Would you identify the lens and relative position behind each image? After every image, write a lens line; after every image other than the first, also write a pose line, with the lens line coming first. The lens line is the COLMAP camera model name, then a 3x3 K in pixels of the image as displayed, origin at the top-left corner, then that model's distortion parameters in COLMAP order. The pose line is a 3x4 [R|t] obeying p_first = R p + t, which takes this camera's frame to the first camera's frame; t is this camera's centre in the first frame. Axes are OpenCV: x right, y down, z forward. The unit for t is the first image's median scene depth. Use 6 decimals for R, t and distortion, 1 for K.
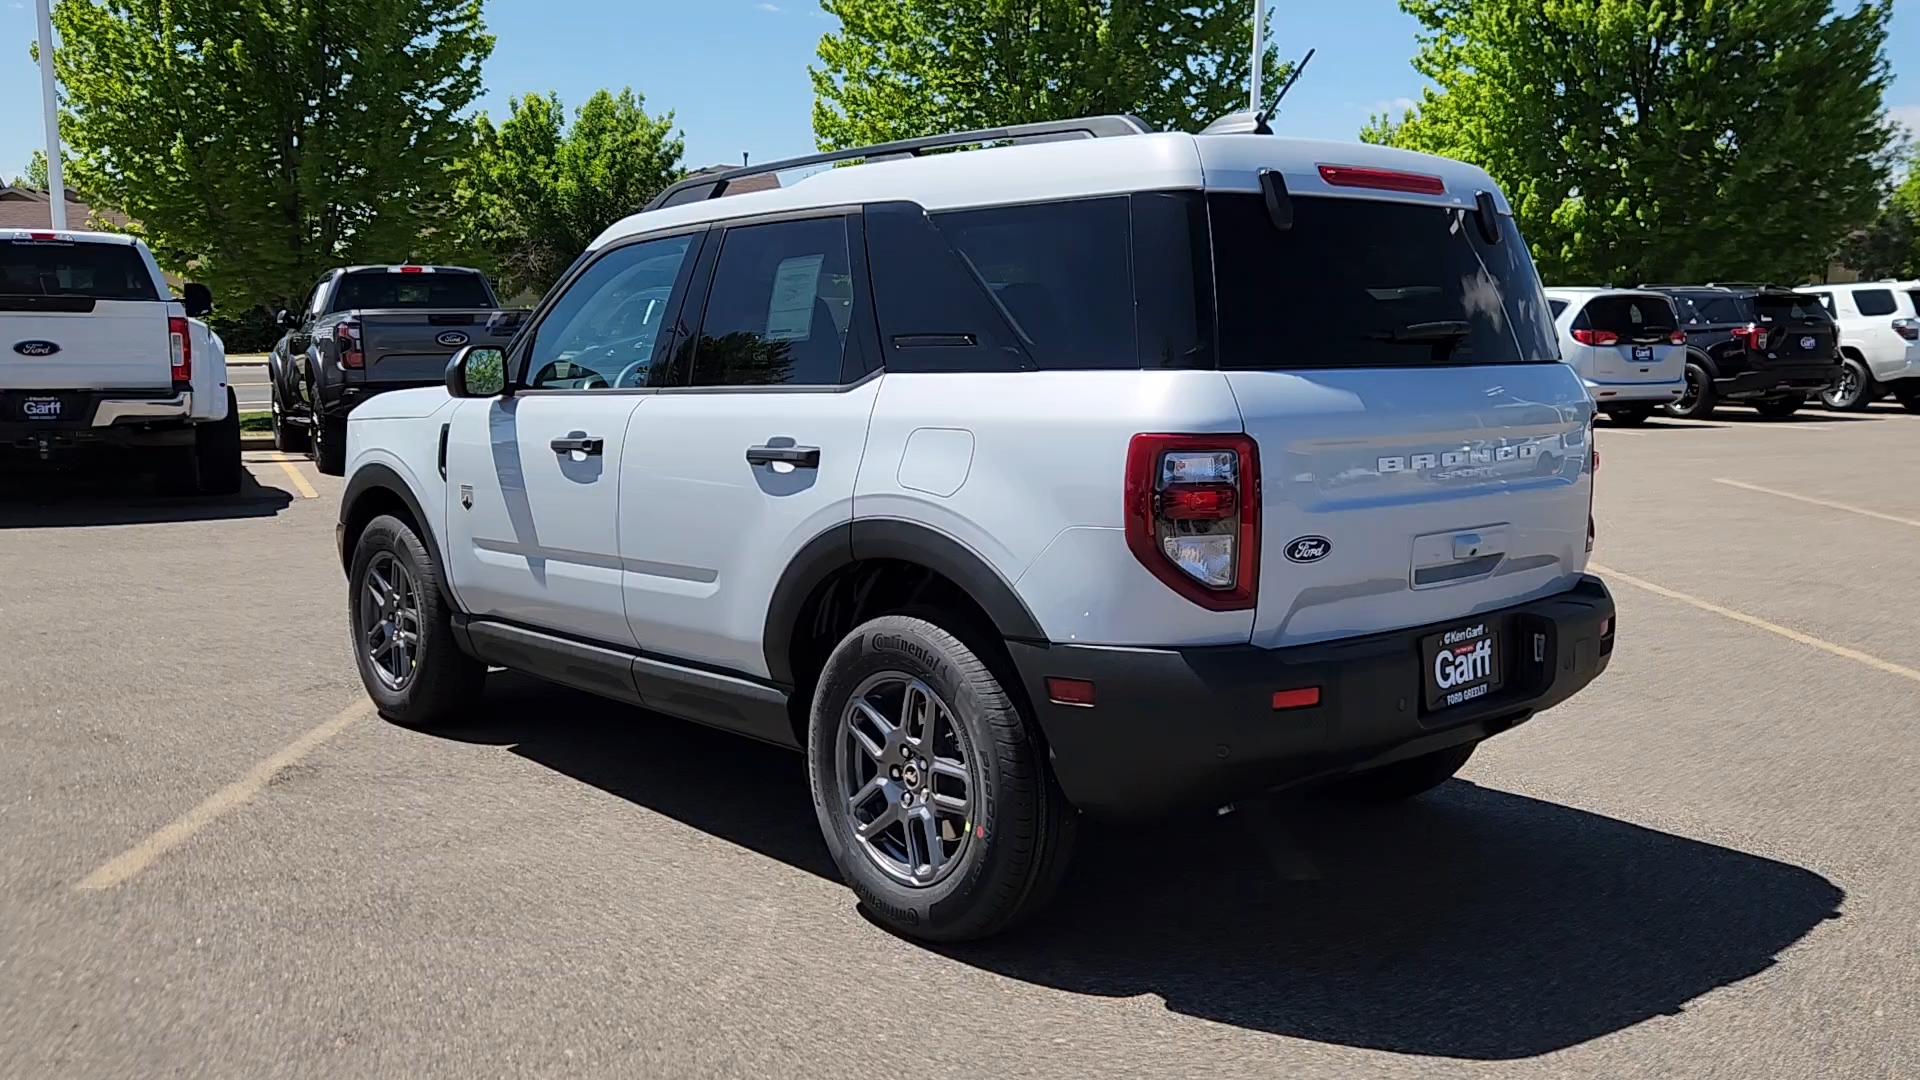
lens RADIAL K [[1666.4, 0, 946.3], [0, 1666.4, 546.9], [0, 0, 1]] dist [0.034754, -0.025090]
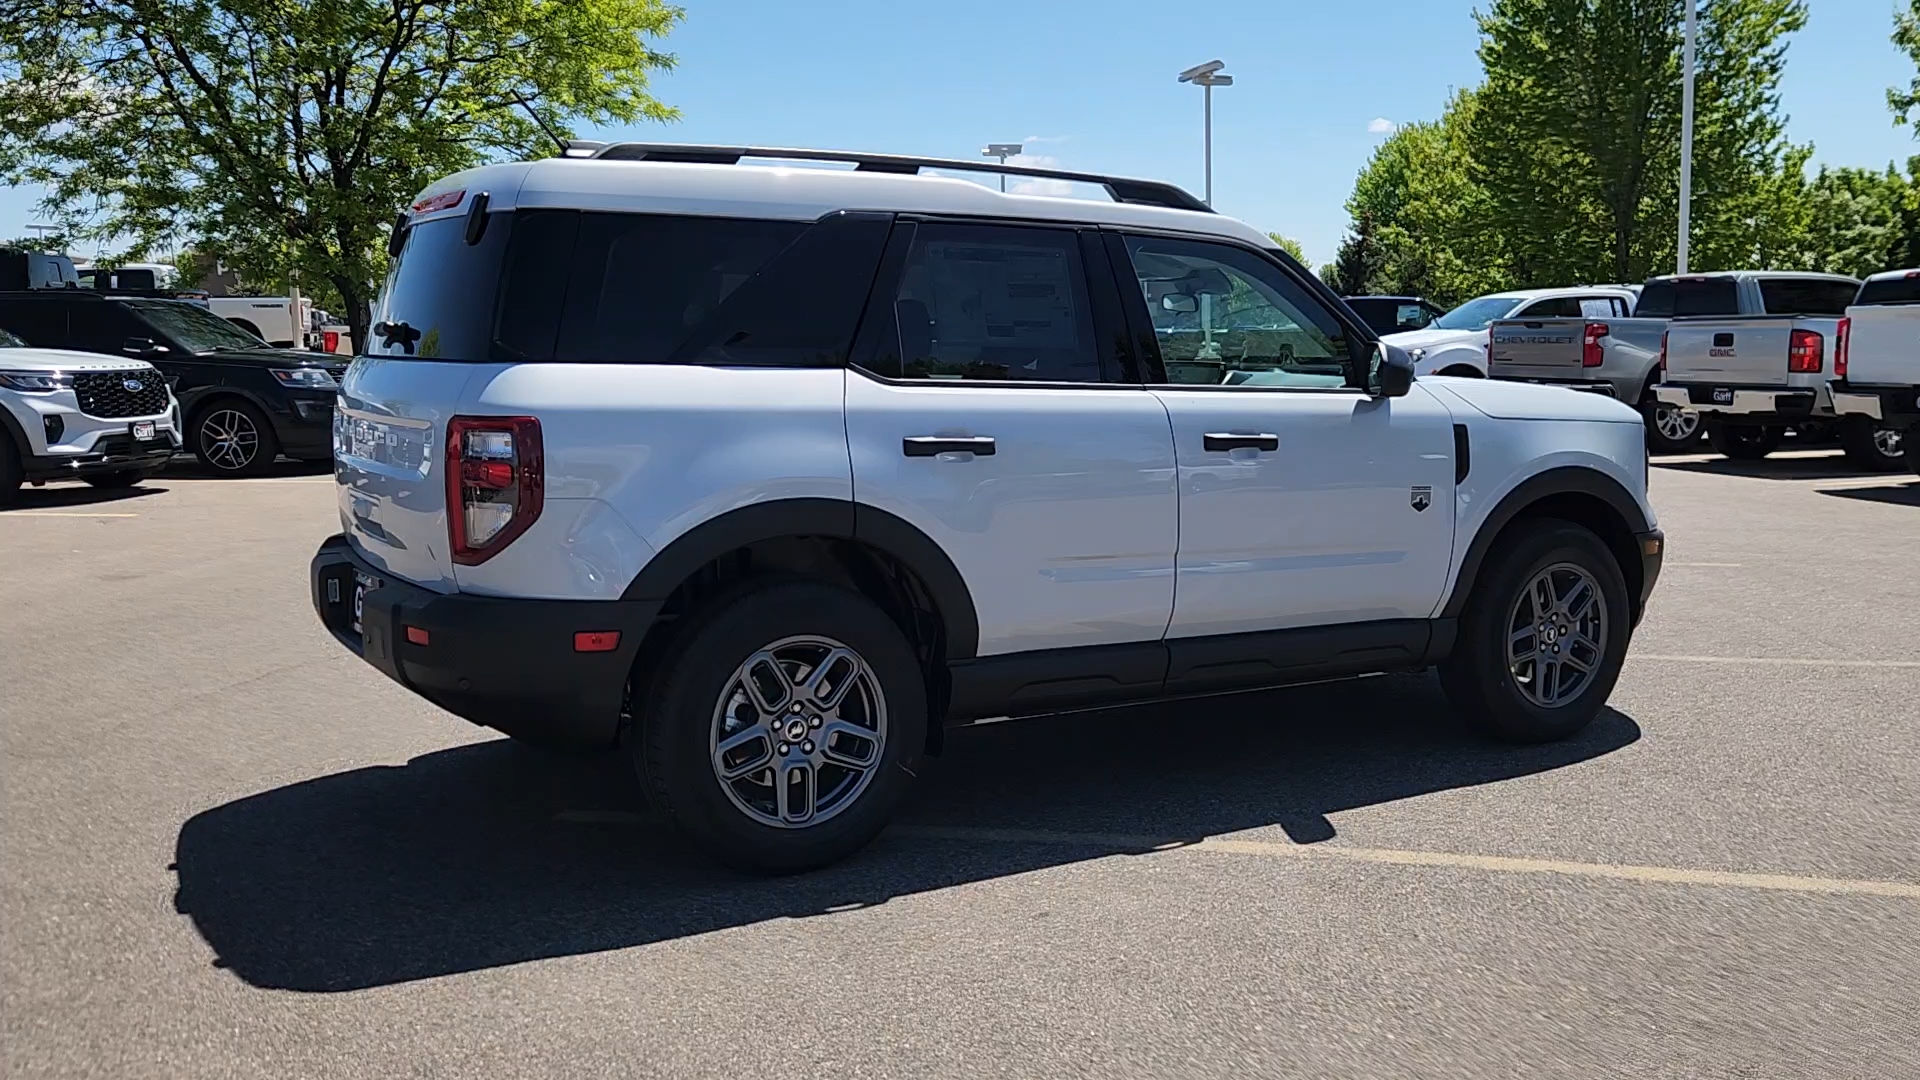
lens RADIAL K [[1666.4, 0, 946.9], [0, 1666.4, 542.9], [0, 0, 1]] dist [0.034754, -0.025090]
pose [[-0.181337, 0.124159, -0.975552, 1.231231], [-0.124724, 0.981084, 0.148047, -0.179521], [0.975480, 0.148521, -0.162421, 1.397656]]
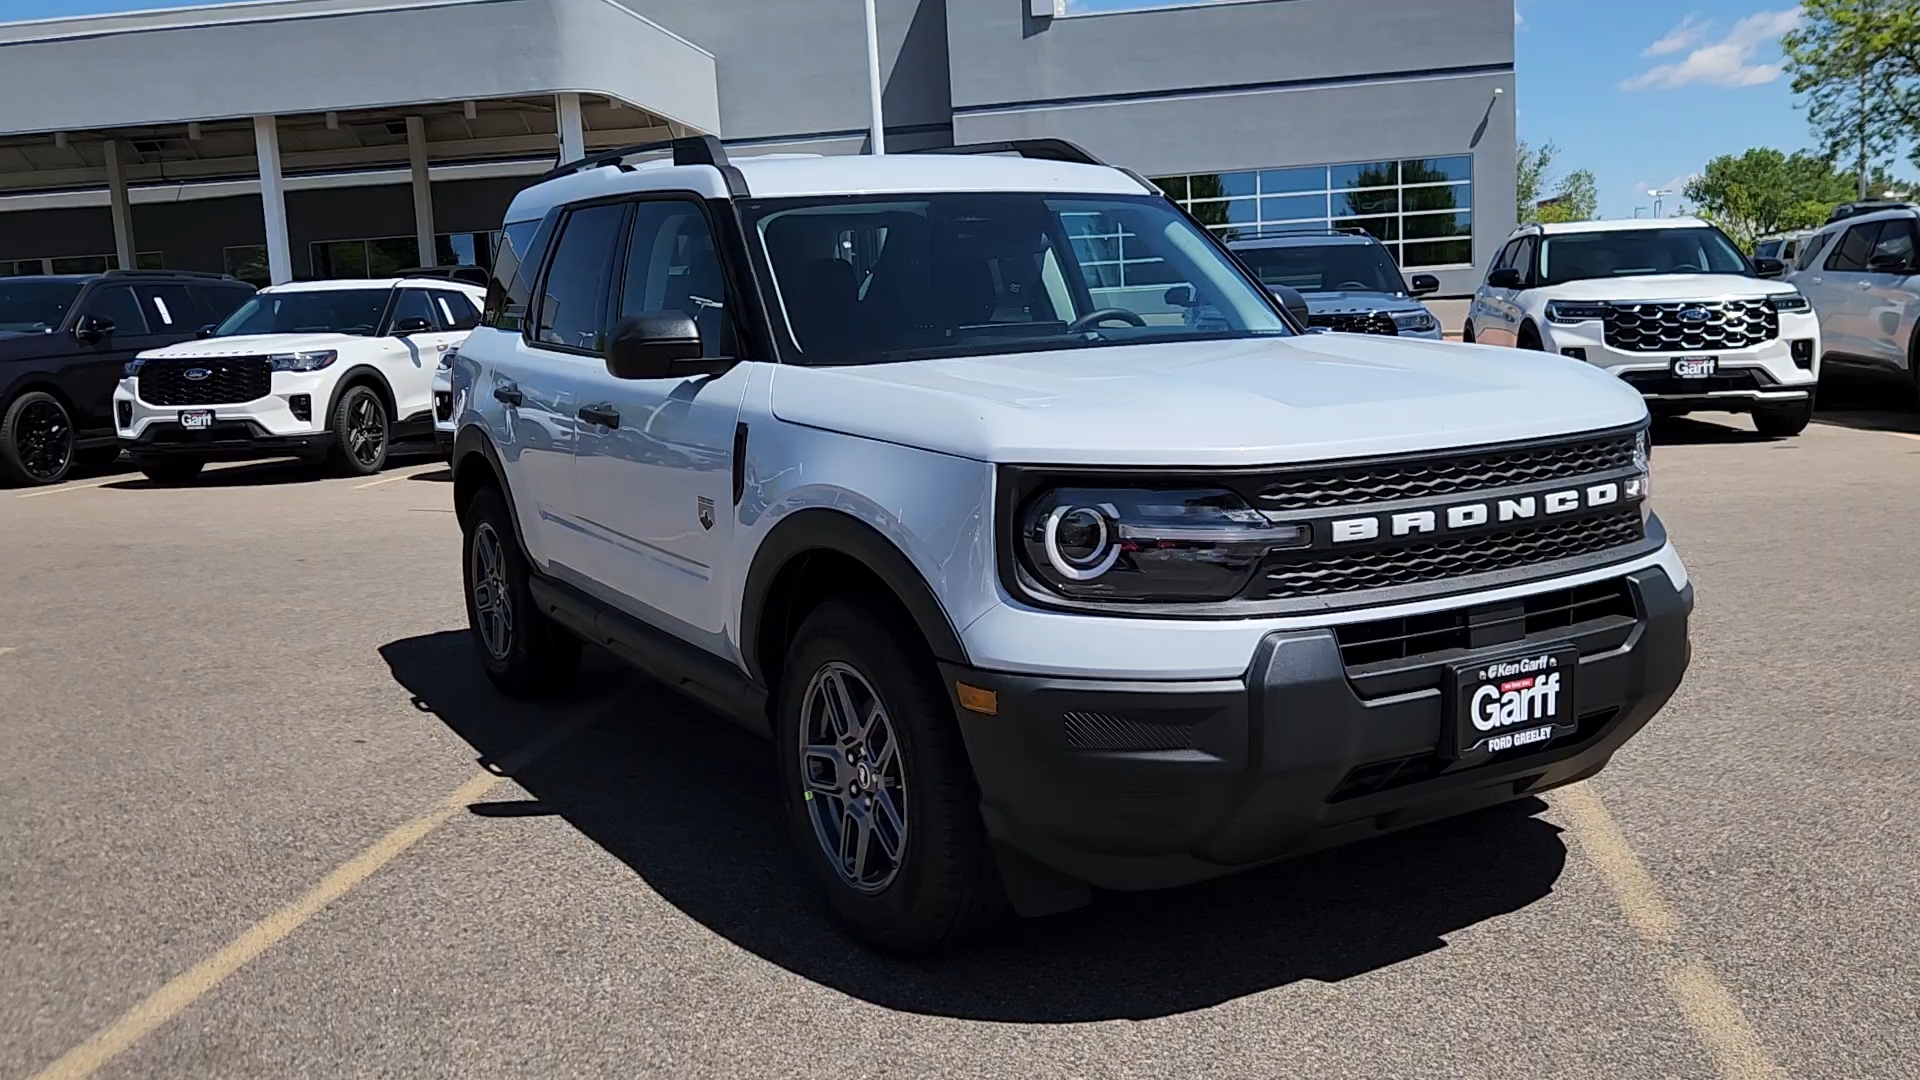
lens RADIAL K [[1666.4, 0, 946.3], [0, 1666.4, 542.1], [0, 0, 1]] dist [0.034754, -0.025090]
pose [[-0.981281, 0.011247, 0.192254, -0.326358], [0.064143, 0.960380, 0.271211, -0.303645], [-0.181587, 0.278466, -0.943124, 2.391568]]
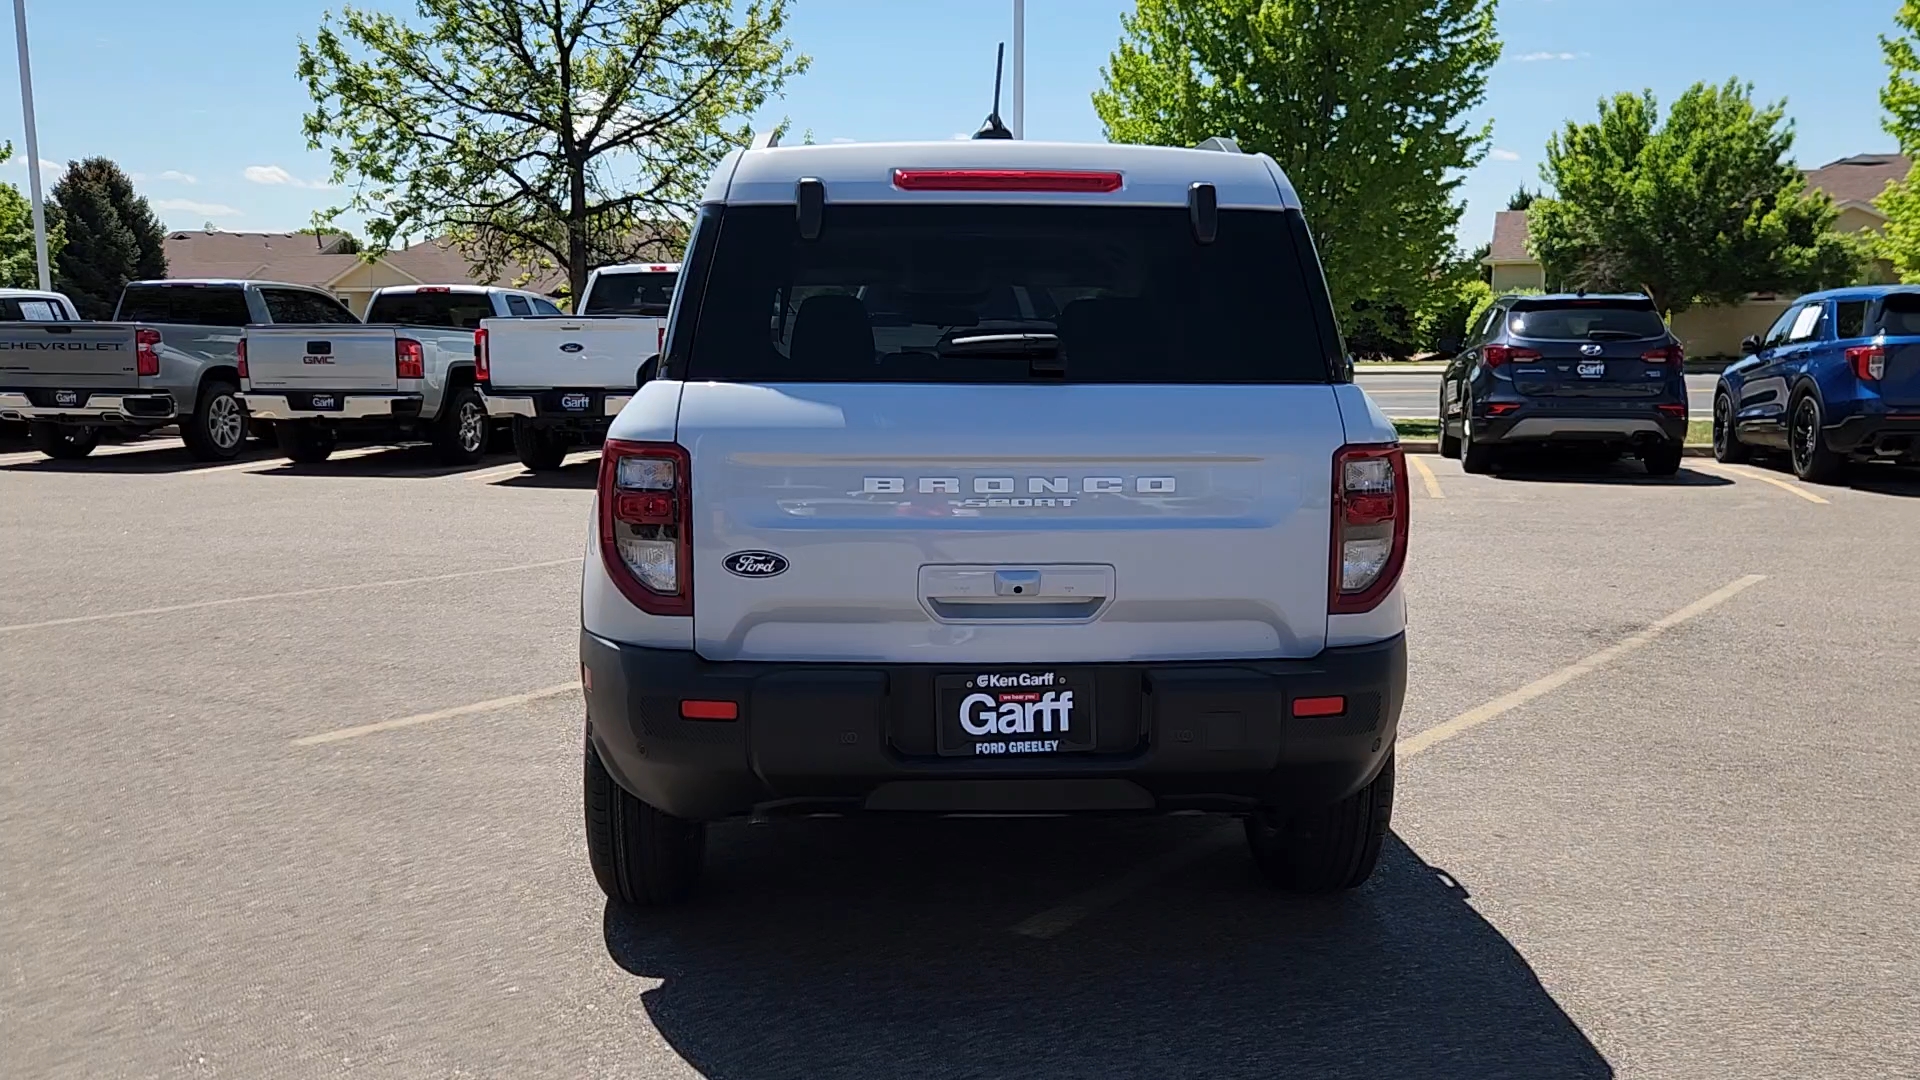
lens RADIAL K [[1666.4, 0, 942.0], [0, 1666.4, 548.3], [0, 0, 1]] dist [0.034754, -0.025090]
pose [[0.786445, 0.080819, -0.612350, 0.718315], [-0.084236, 0.996174, 0.023293, -0.031697], [0.611890, 0.033263, 0.790243, 0.227356]]
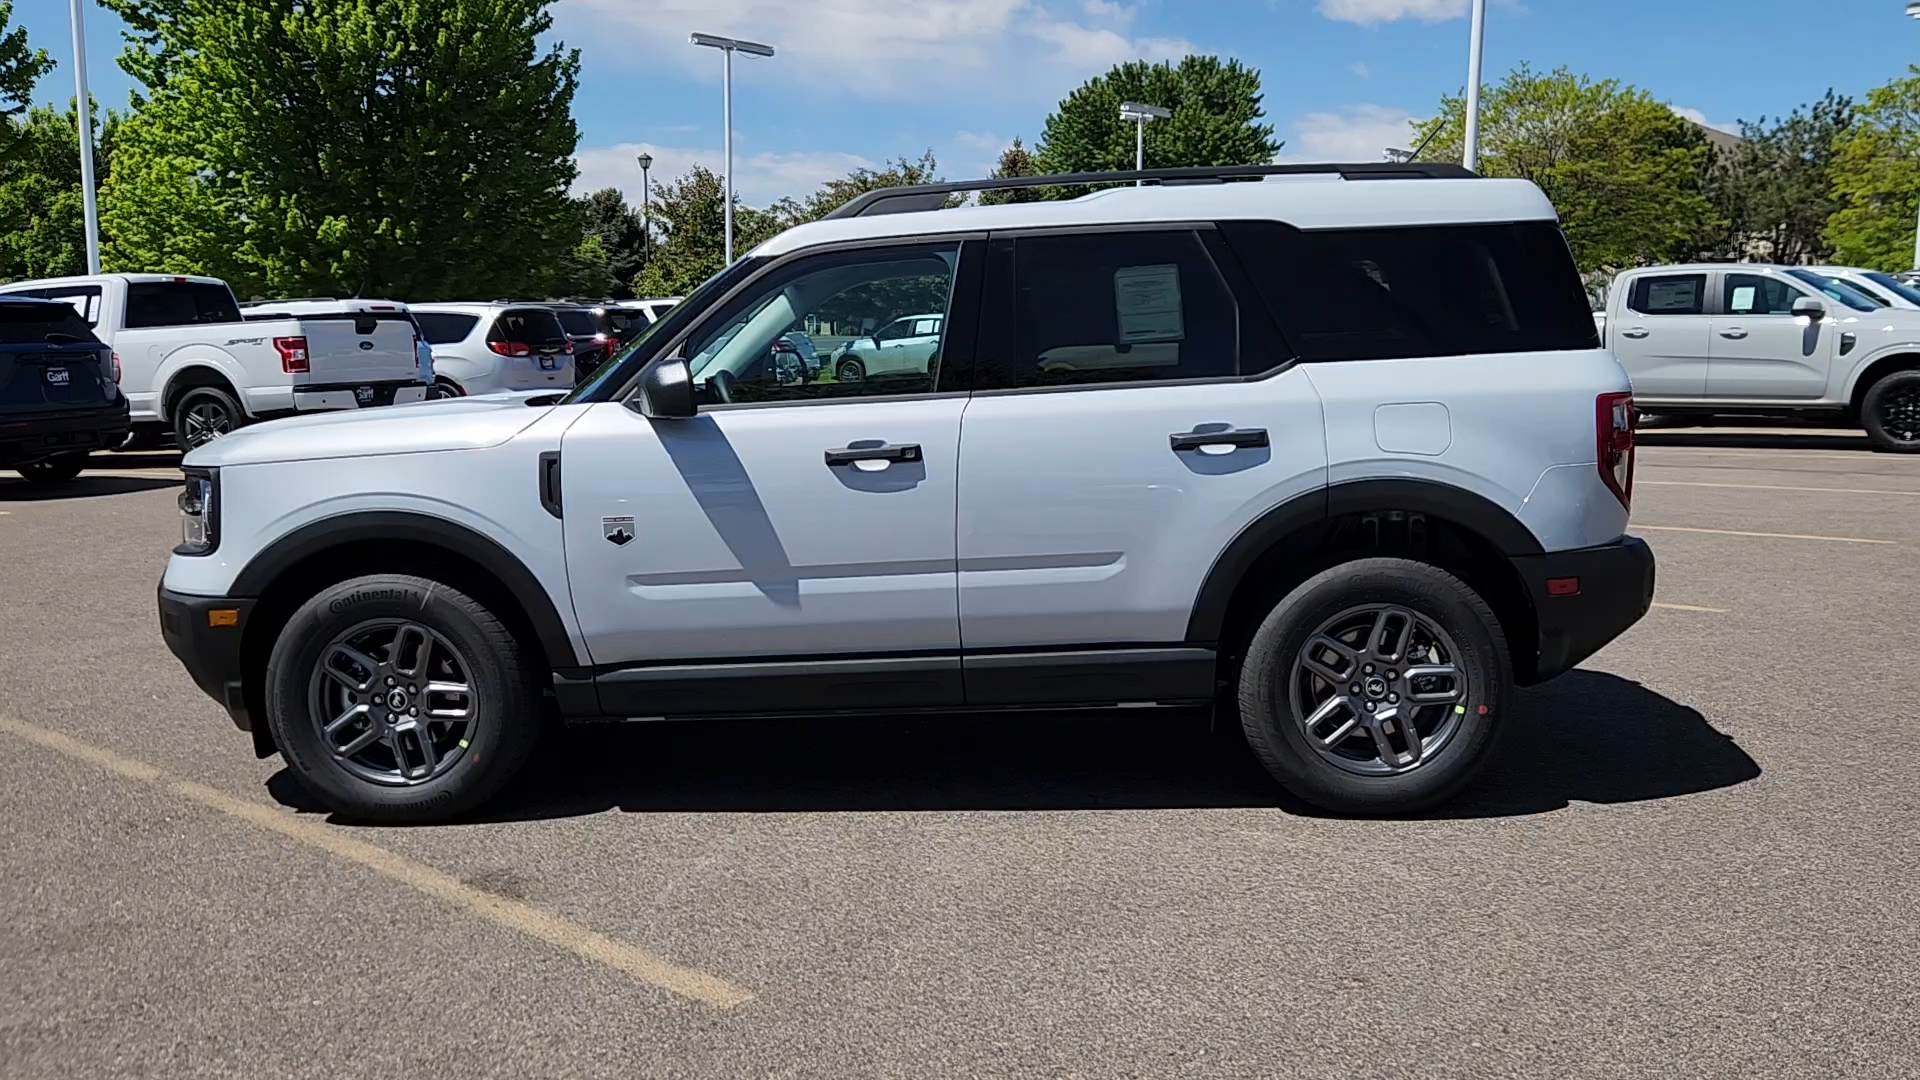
lens RADIAL K [[1666.4, 0, 946.3], [0, 1666.4, 545.5], [0, 0, 1]] dist [0.034754, -0.025090]
pose [[0.690055, -0.105397, 0.716041, -0.993984], [0.113060, 0.992892, 0.037192, -0.043565], [-0.714872, 0.055291, 0.697066, 0.319977]]
